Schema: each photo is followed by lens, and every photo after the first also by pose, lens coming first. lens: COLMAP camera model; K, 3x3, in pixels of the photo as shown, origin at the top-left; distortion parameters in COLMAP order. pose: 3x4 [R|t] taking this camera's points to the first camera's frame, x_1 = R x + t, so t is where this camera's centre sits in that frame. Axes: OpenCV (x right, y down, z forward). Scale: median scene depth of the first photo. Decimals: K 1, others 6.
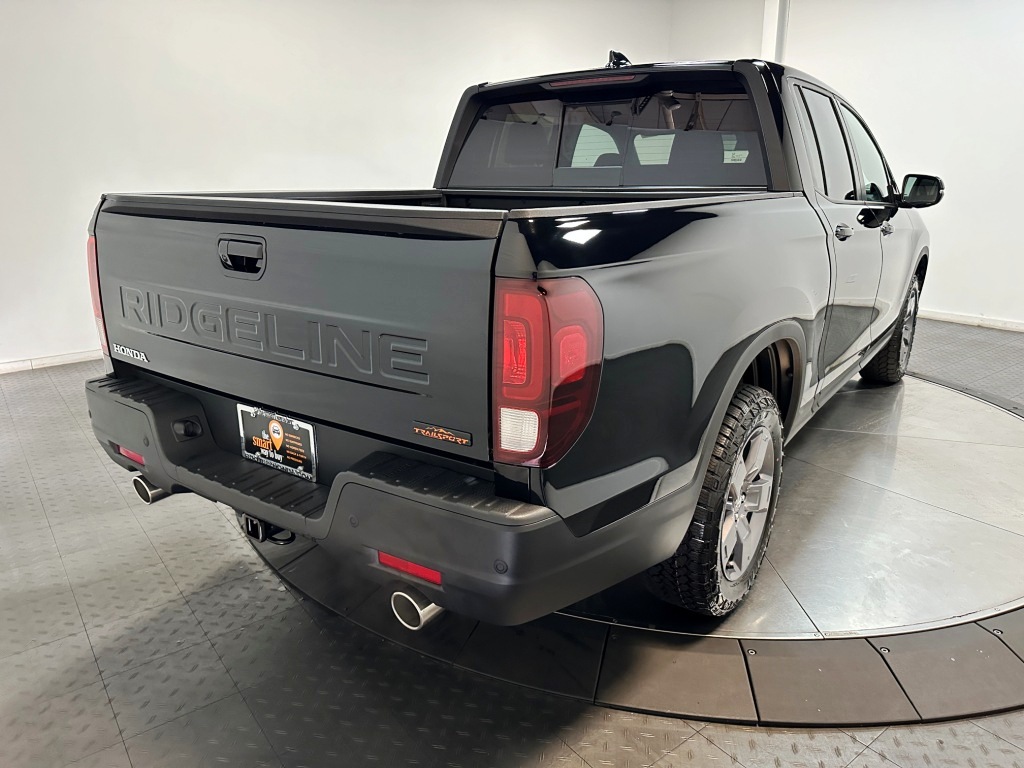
lens RADIAL K [[779.4, 0, 512.0], [0, 779.4, 384.0], [0, 0, 1]] dist [-0.003309, -0.000829]
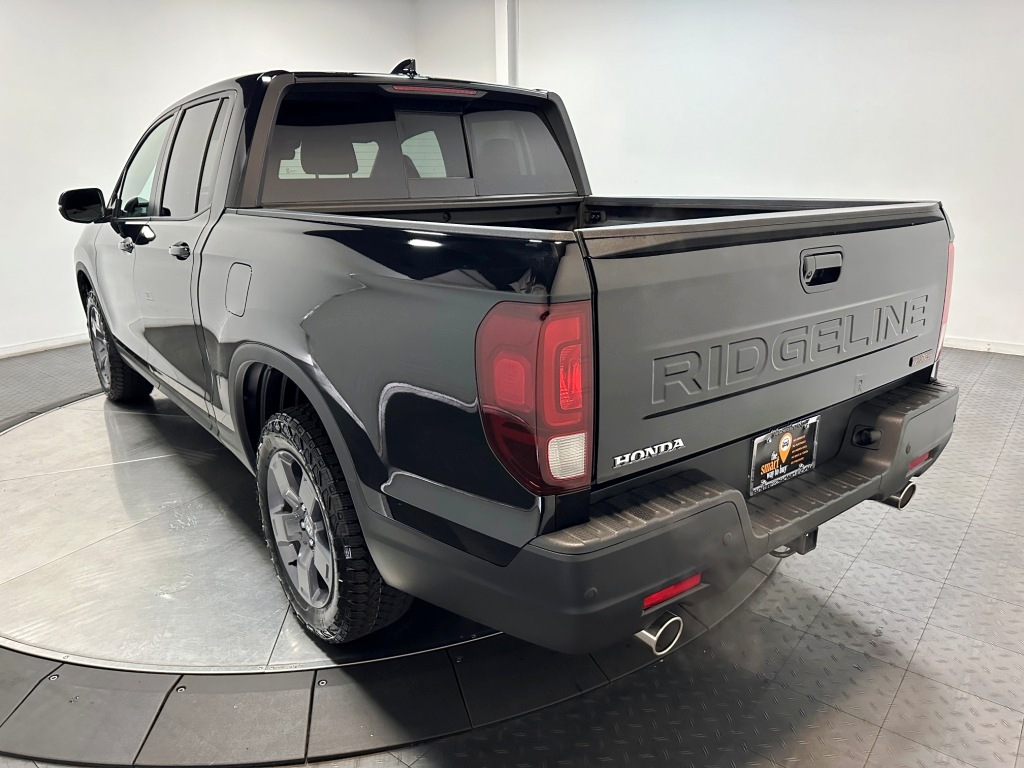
lens RADIAL K [[710.8, 0, 525.1], [0, 710.8, 388.5], [0, 0, 1]] dist [0.050804, -0.108756]
pose [[0.270281, -0.276802, 0.922133, -1.175802], [0.263029, 0.942573, 0.205843, -0.272075], [-0.926155, 0.186912, 0.327567, 0.966943]]
